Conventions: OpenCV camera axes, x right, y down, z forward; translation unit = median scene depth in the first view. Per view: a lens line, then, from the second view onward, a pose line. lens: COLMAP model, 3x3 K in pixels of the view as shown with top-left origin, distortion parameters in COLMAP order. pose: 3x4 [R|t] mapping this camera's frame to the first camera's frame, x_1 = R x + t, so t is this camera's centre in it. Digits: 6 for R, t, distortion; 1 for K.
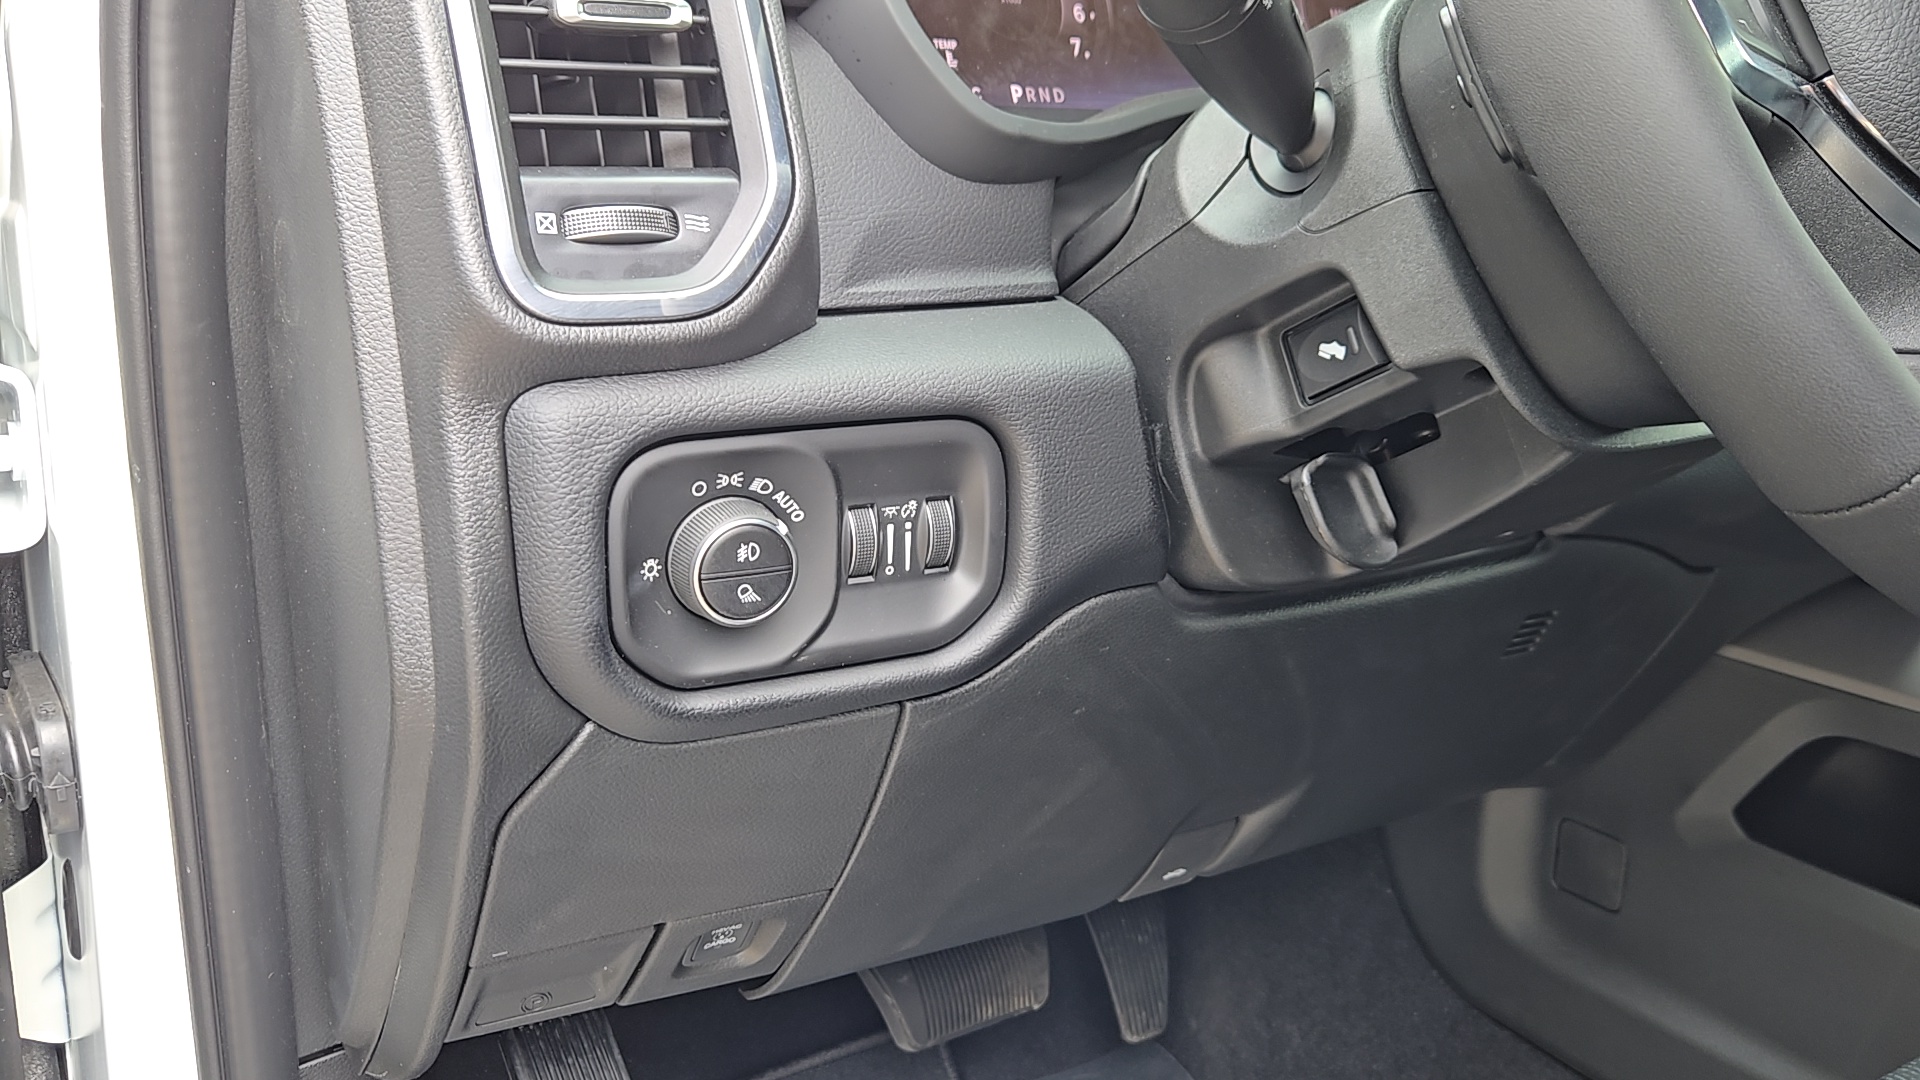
lens RADIAL K [[1597.4, 0, 960.0], [0, 1597.4, 540.0], [0, 0, 1]] dist [0.002328, 0.003203]
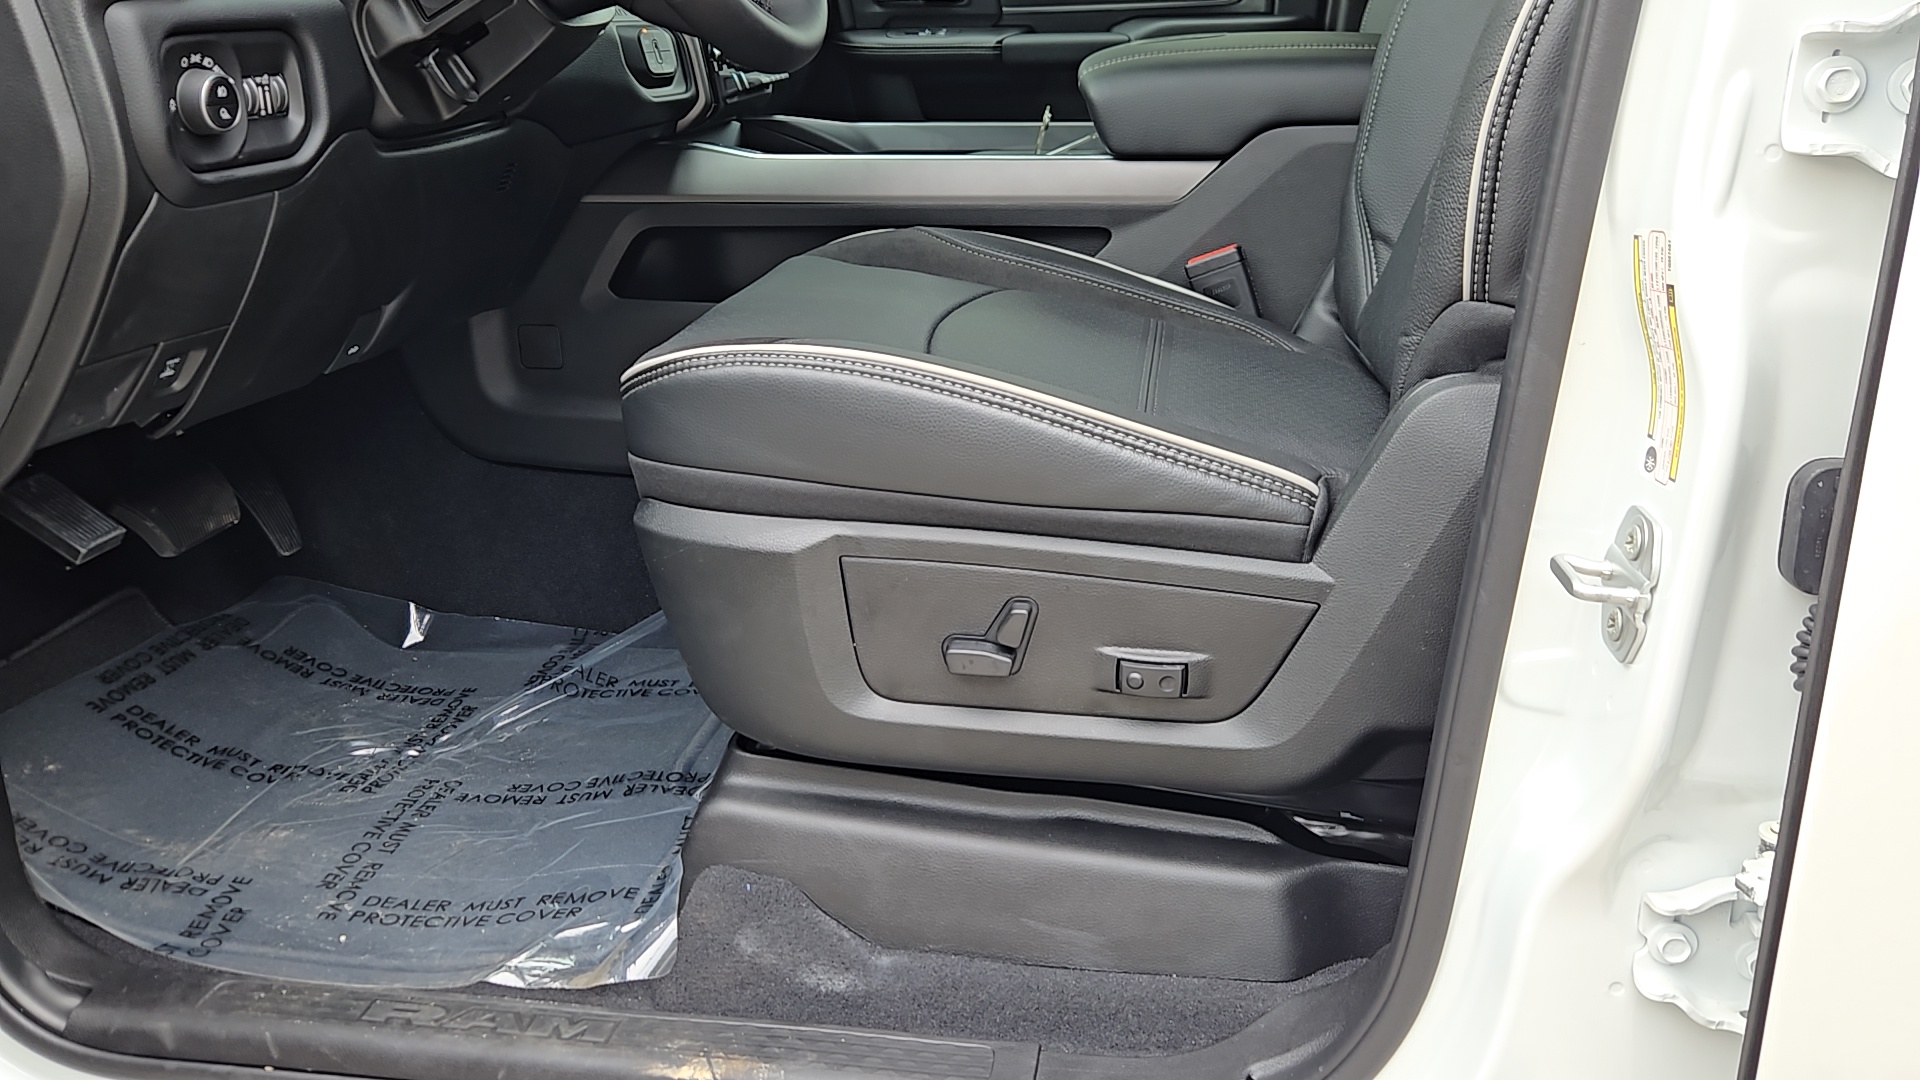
lens RADIAL K [[1597.4, 0, 960.0], [0, 1597.4, 540.0], [0, 0, 1]] dist [0.002328, 0.003203]
pose [[0.686464, -0.264721, 0.677266, -0.866768], [0.210894, 0.963828, 0.162970, 0.361062], [-0.695910, 0.030958, 0.717462, -0.921992]]
